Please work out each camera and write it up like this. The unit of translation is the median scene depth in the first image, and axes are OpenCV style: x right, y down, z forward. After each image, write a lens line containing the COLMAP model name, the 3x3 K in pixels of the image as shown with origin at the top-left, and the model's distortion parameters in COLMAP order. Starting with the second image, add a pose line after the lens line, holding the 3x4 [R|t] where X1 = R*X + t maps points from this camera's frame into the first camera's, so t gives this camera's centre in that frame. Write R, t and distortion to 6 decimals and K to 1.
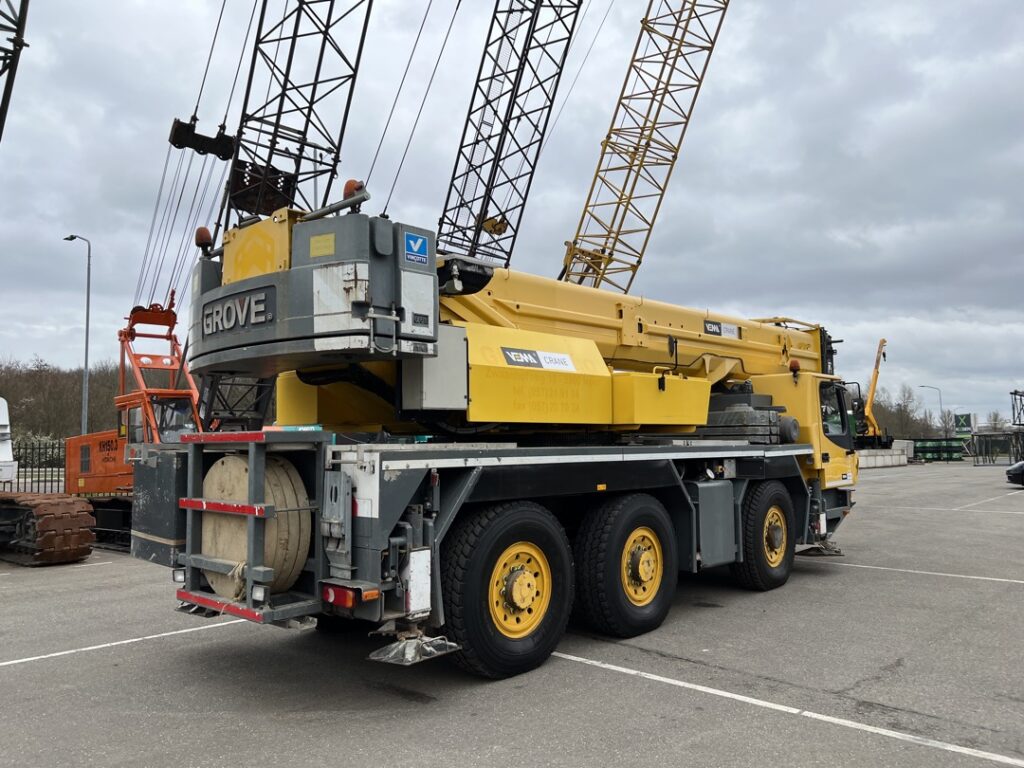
lens RADIAL K [[757.3, 0, 510.9], [0, 757.3, 390.6], [0, 0, 1]] dist [0.068370, -0.078573]
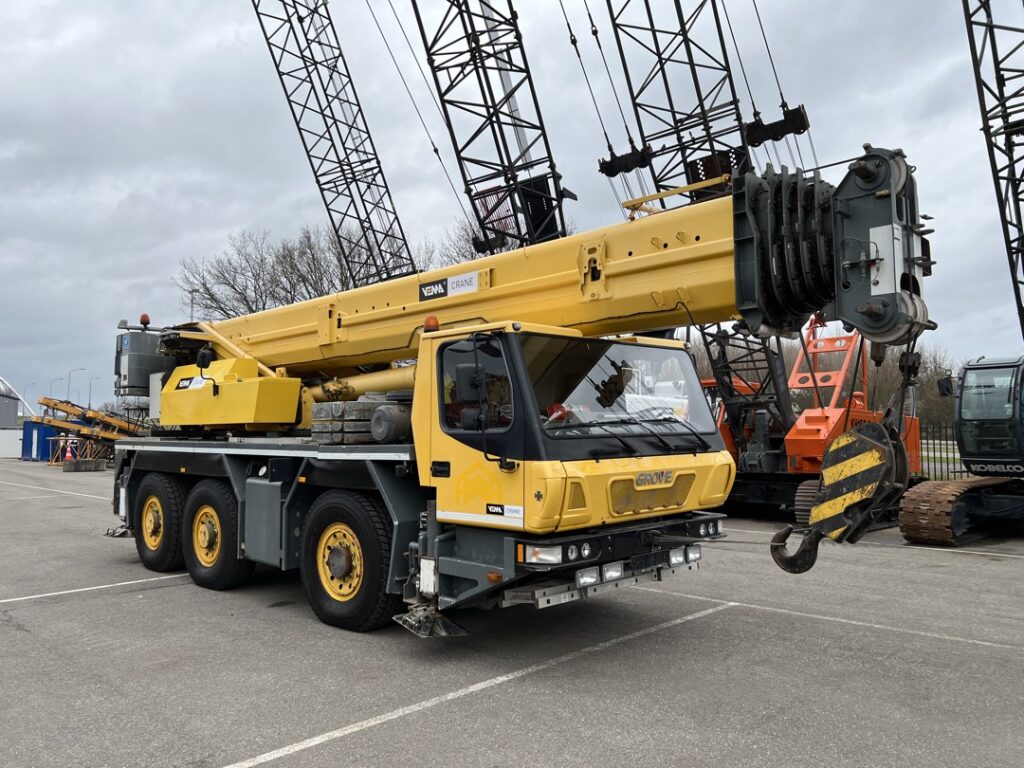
lens RADIAL K [[780.4, 0, 512.1], [0, 780.4, 372.2], [0, 0, 1]] dist [0.048218, -0.002386]
pose [[-0.021227, -0.060099, -0.997967, 1.924459], [0.076006, 0.995206, -0.061550, 0.100350], [0.996881, -0.077158, -0.016558, 2.004898]]
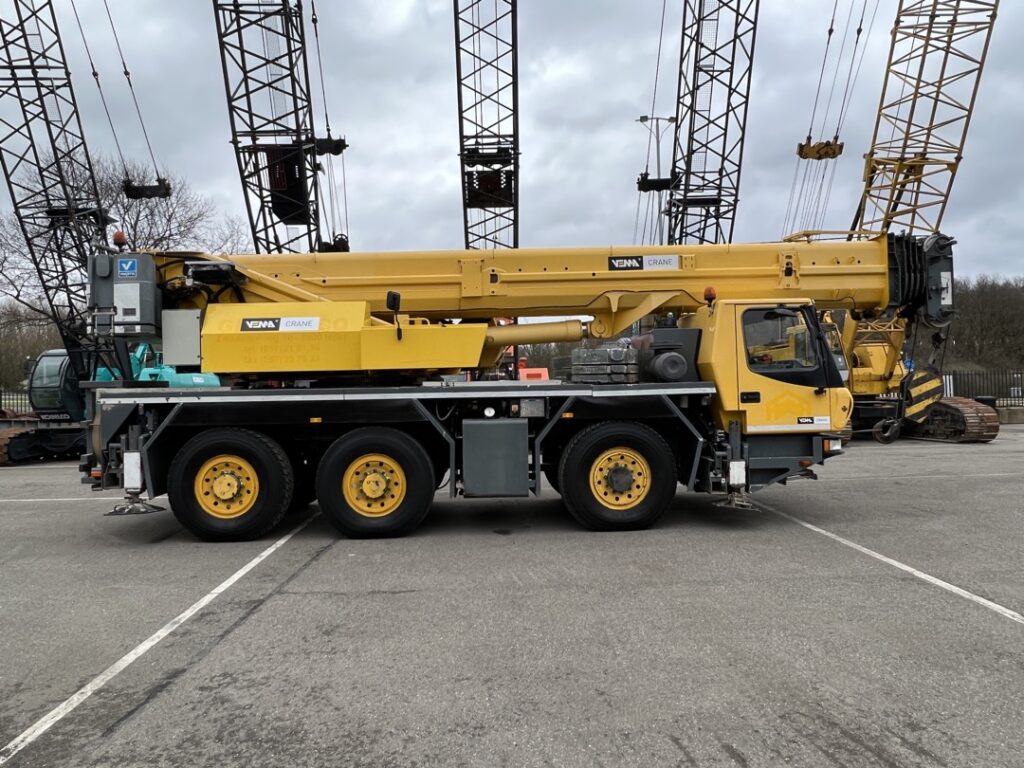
lens RADIAL K [[668.2, 0, 512.0], [0, 668.2, 384.0], [0, 0, 1]] dist [-0.003479, -0.001812]
pose [[0.712464, -0.002906, -0.701703, 1.398436], [0.059101, 0.996687, 0.055881, 0.027311], [0.699215, -0.081285, 0.710275, 0.523468]]
